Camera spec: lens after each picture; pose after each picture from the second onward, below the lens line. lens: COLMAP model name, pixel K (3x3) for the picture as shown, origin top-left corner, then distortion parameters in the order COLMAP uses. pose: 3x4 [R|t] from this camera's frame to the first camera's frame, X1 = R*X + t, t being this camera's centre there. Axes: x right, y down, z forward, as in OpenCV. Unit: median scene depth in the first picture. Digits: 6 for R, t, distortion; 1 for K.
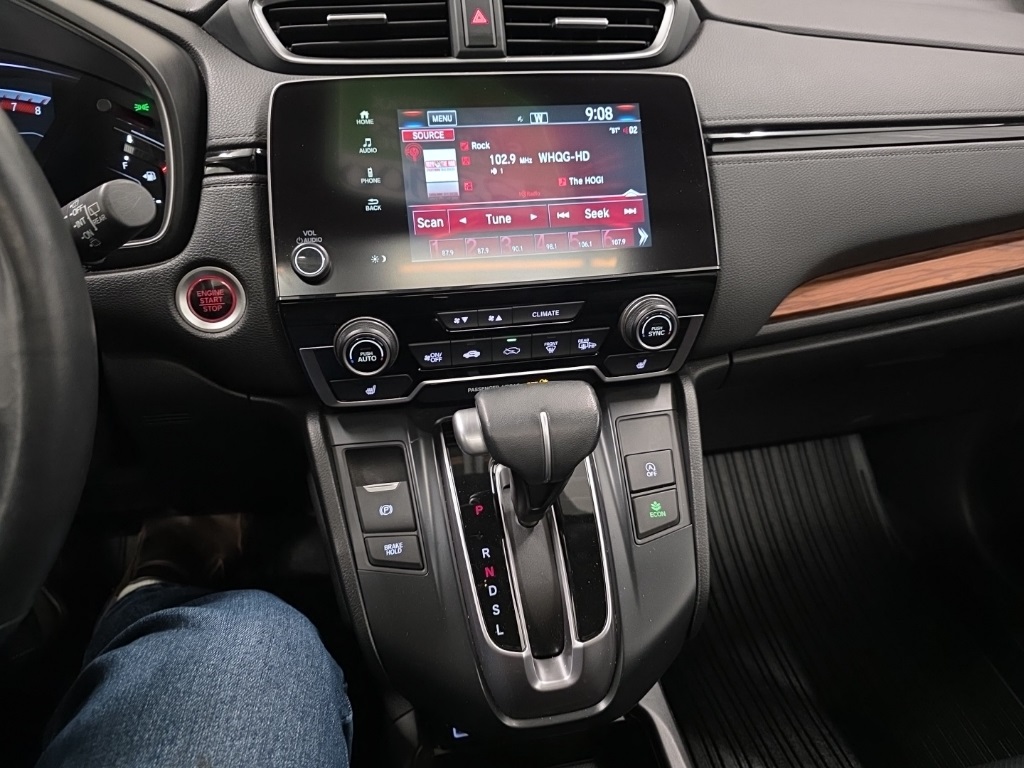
lens RADIAL K [[653.9, 0, 515.6], [0, 653.9, 385.0], [0, 0, 1]] dist [-0.002507, -0.019710]
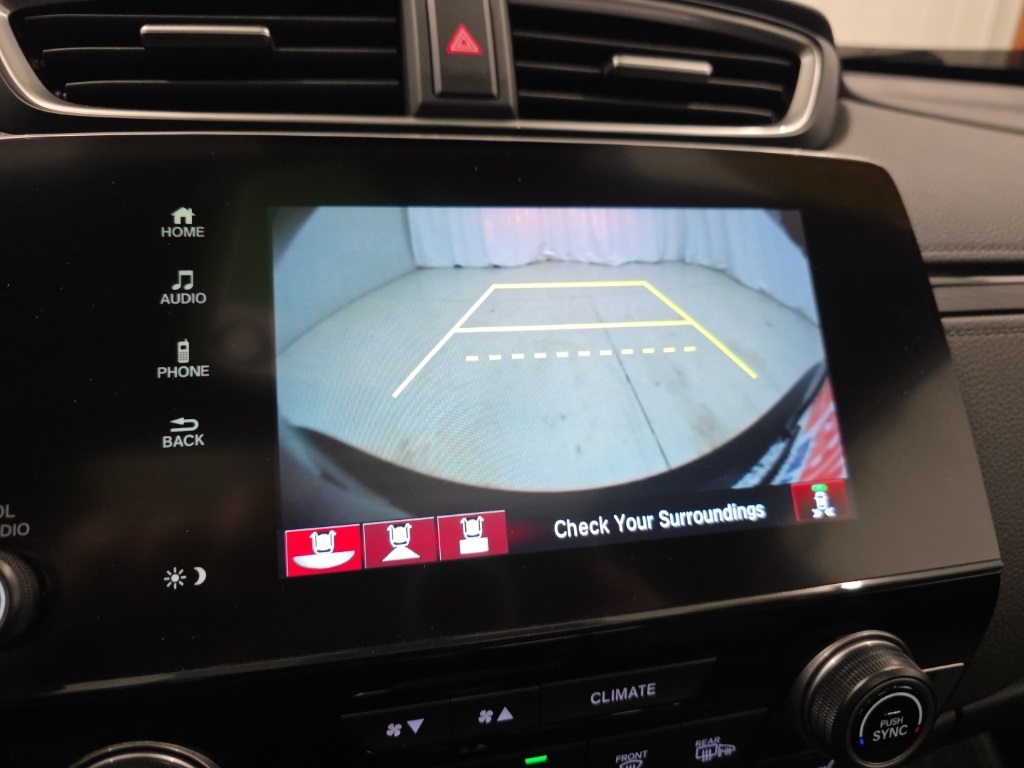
lens RADIAL K [[653.9, 0, 517.3], [0, 653.9, 385.2], [0, 0, 1]] dist [-0.002507, -0.019710]
pose [[0.998933, 0.004966, 0.045918, -0.036380], [0.005036, 0.976567, -0.215157, -0.204718], [-0.045911, 0.215159, 0.975499, 0.568874]]
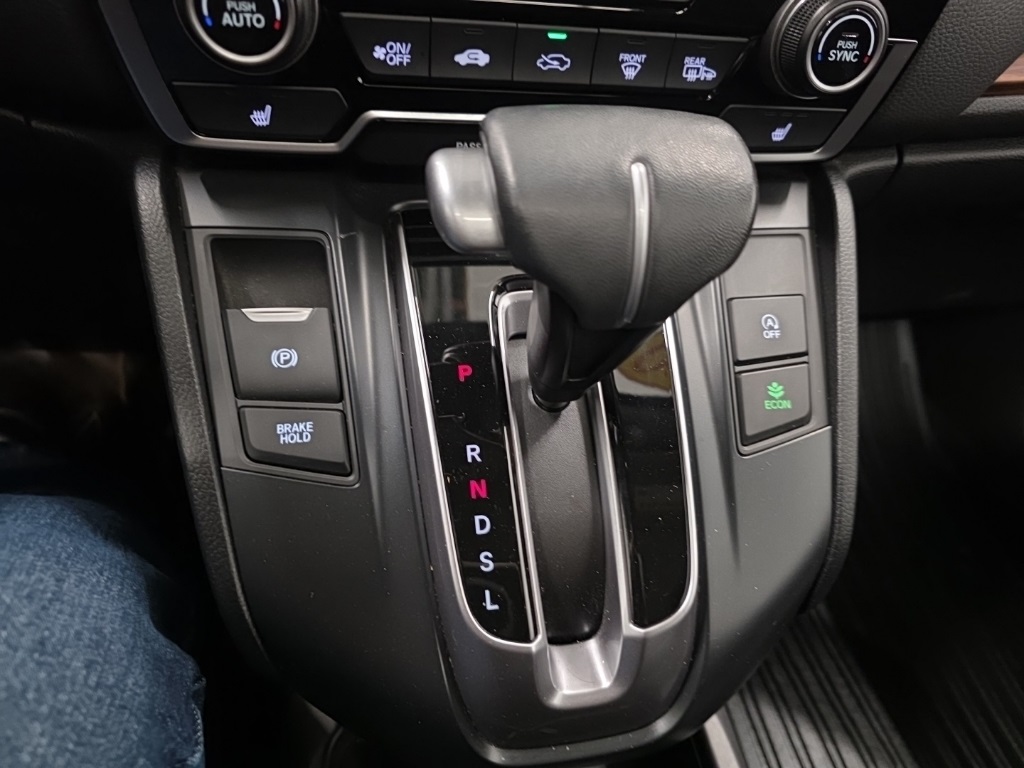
lens RADIAL K [[653.9, 0, 521.3], [0, 653.9, 378.7], [0, 0, 1]] dist [-0.002507, -0.019710]
pose [[0.993938, 0.077864, 0.077623, -0.050505], [-0.090991, 0.978852, 0.183219, 0.094922], [-0.061715, -0.189171, 0.980003, 0.477345]]
